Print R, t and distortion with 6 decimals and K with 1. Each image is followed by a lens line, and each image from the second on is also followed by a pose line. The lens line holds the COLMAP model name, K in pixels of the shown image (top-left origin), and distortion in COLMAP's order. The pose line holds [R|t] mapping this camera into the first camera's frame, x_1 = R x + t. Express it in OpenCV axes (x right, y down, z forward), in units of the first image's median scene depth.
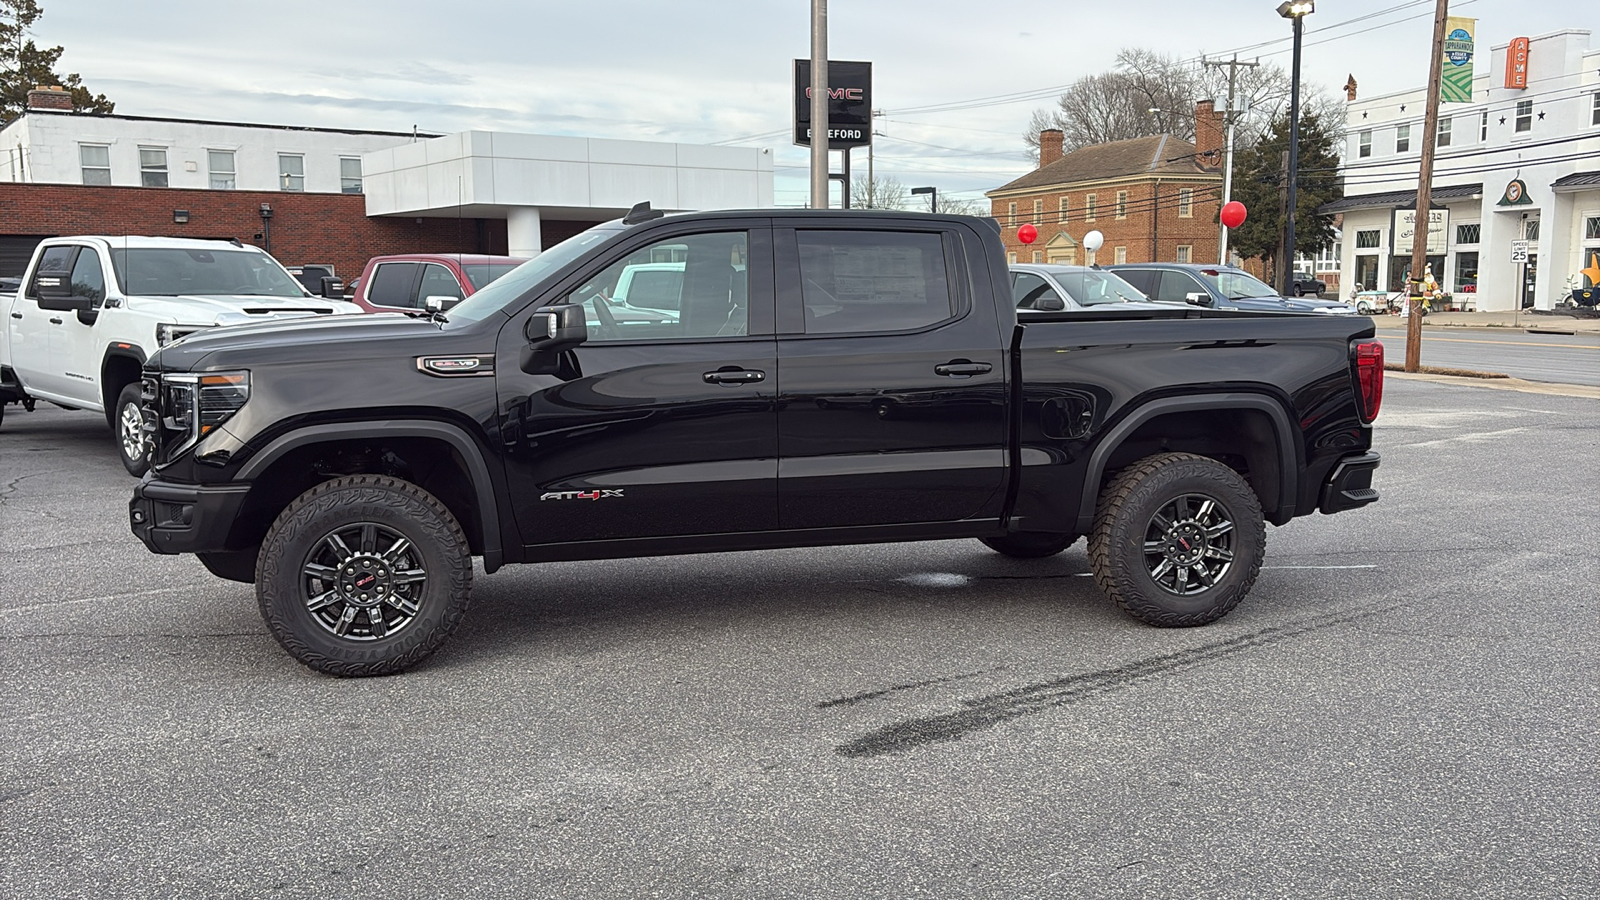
lens RADIAL K [[1406.1, 0, 800.0], [0, 1406.1, 450.0], [0, 0, 1]] dist [0.015315, -0.003551]
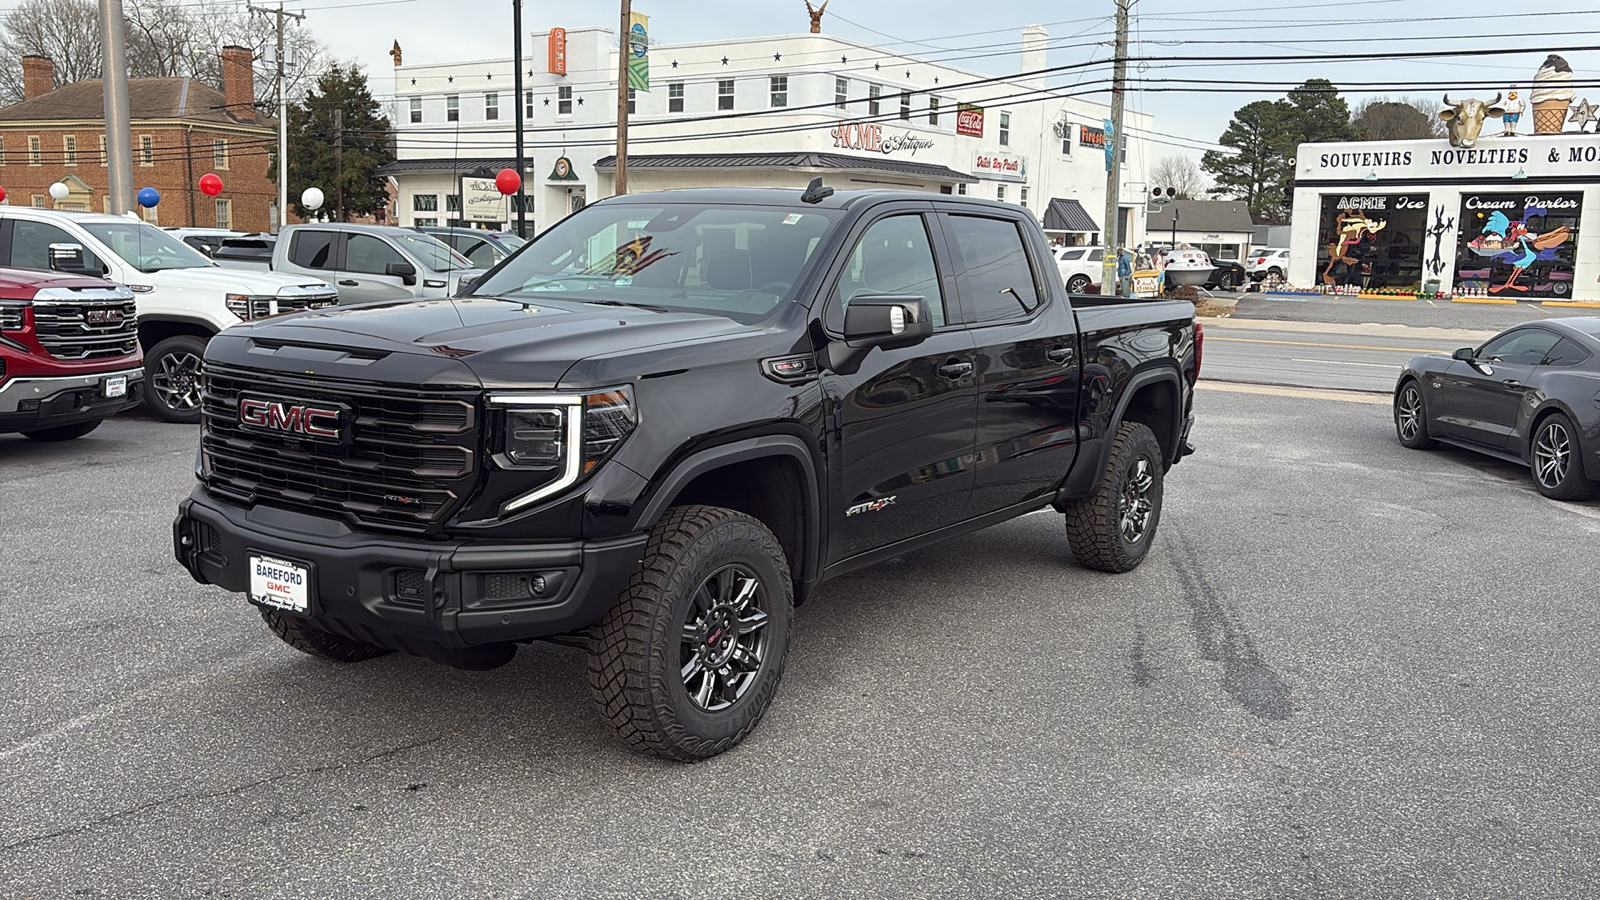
lens RADIAL K [[1378.7, 0, 808.2], [0, 1378.7, 468.9], [0, 0, 1]] dist [0.058775, -0.058673]
pose [[0.748532, -0.079860, 0.658272, -0.182579], [0.049608, 0.996684, 0.064505, -0.012147], [-0.661240, -0.015629, 0.750011, 0.085834]]
